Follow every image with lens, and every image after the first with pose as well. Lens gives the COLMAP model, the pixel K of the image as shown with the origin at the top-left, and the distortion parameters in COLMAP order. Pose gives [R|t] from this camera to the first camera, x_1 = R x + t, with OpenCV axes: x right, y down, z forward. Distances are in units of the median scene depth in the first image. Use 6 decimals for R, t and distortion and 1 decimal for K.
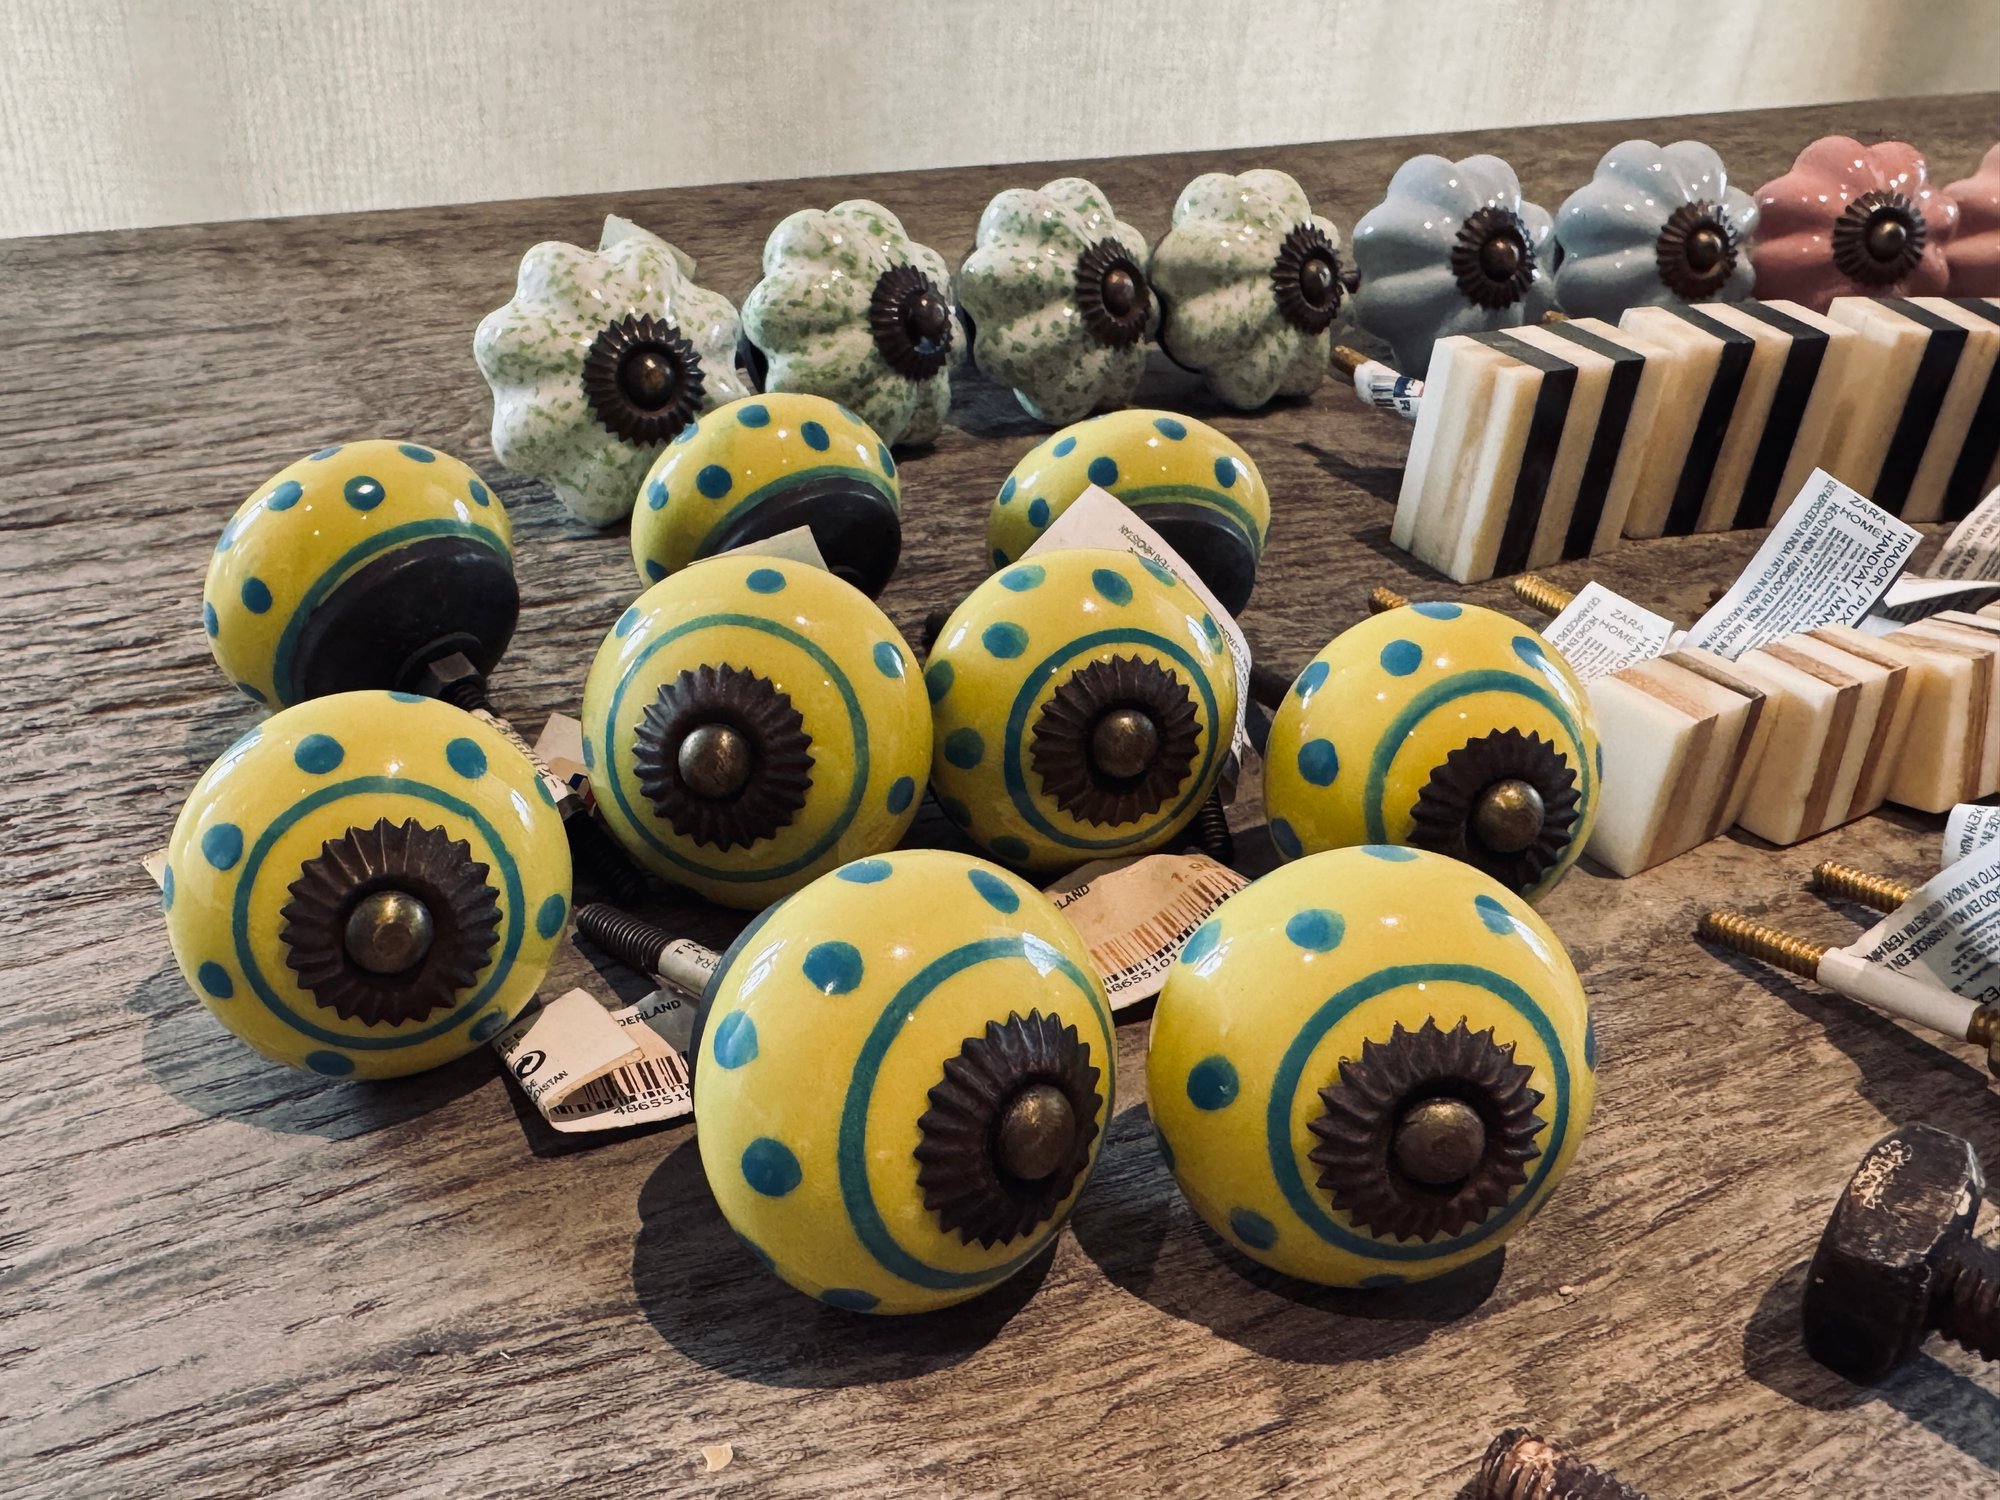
lens RADIAL K [[1744.9, 0, 998.1], [0, 1744.9, 619.4], [0, 0, 1]] dist [-0.002556, -0.003573]
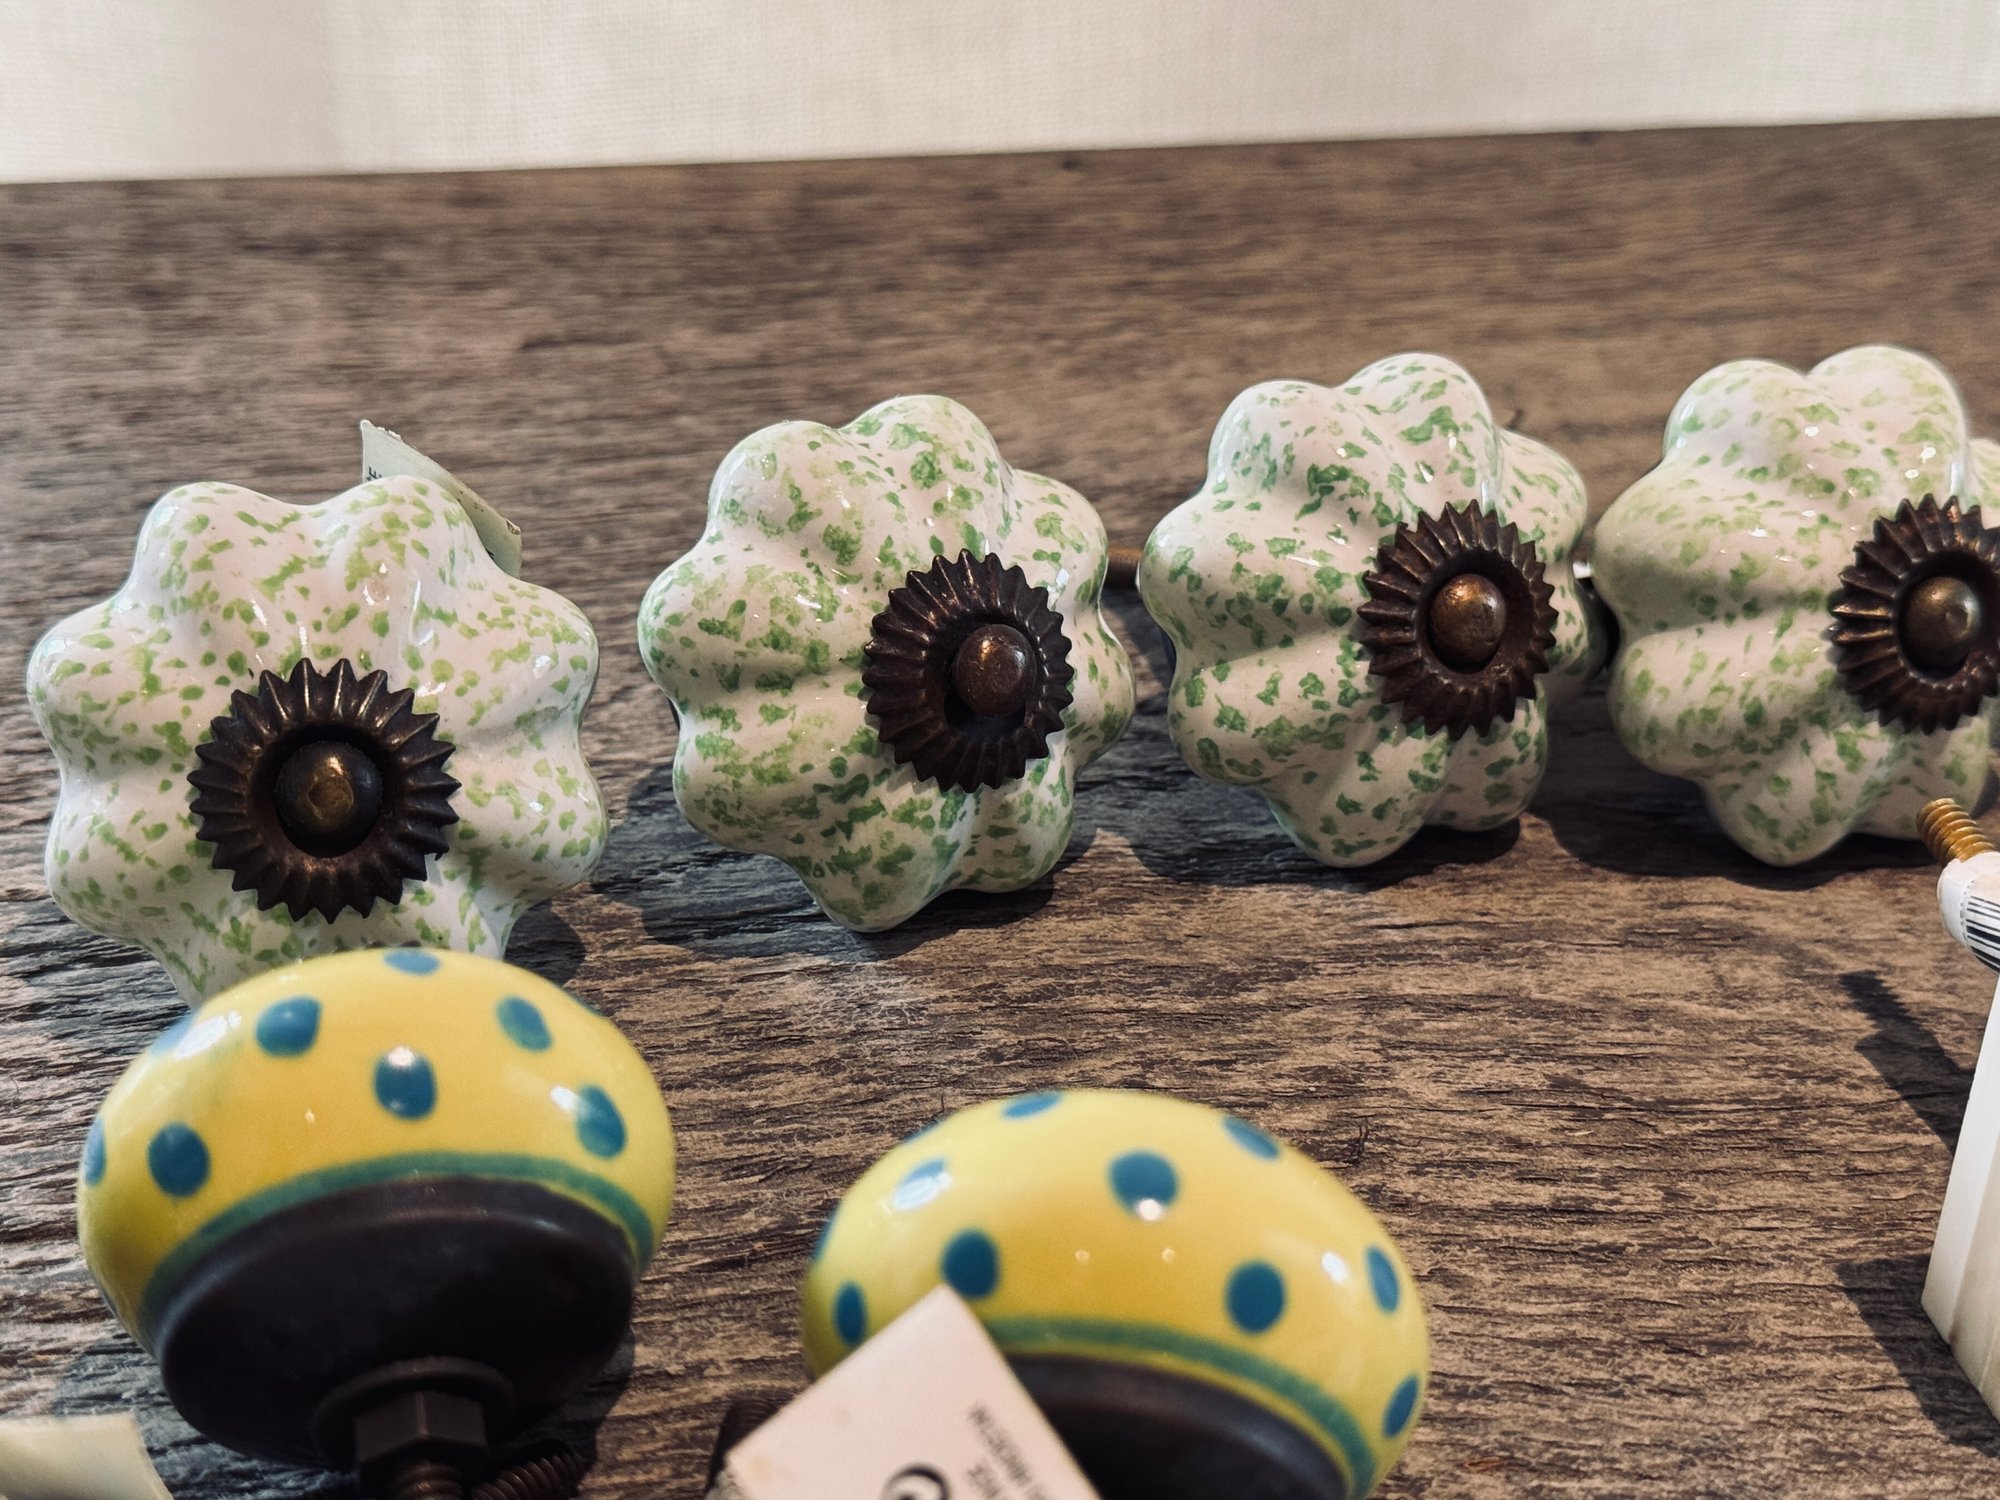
lens RADIAL K [[3213.3, 0, 1000.0], [0, 3213.3, 750.0], [0, 0, 1]] dist [0.166063, -0.315564]
pose [[0.960492, 0.124996, -0.248658, 0.183842], [-0.125111, 0.992023, 0.015406, -0.164044], [0.248600, 0.016312, 0.968469, 0.136510]]
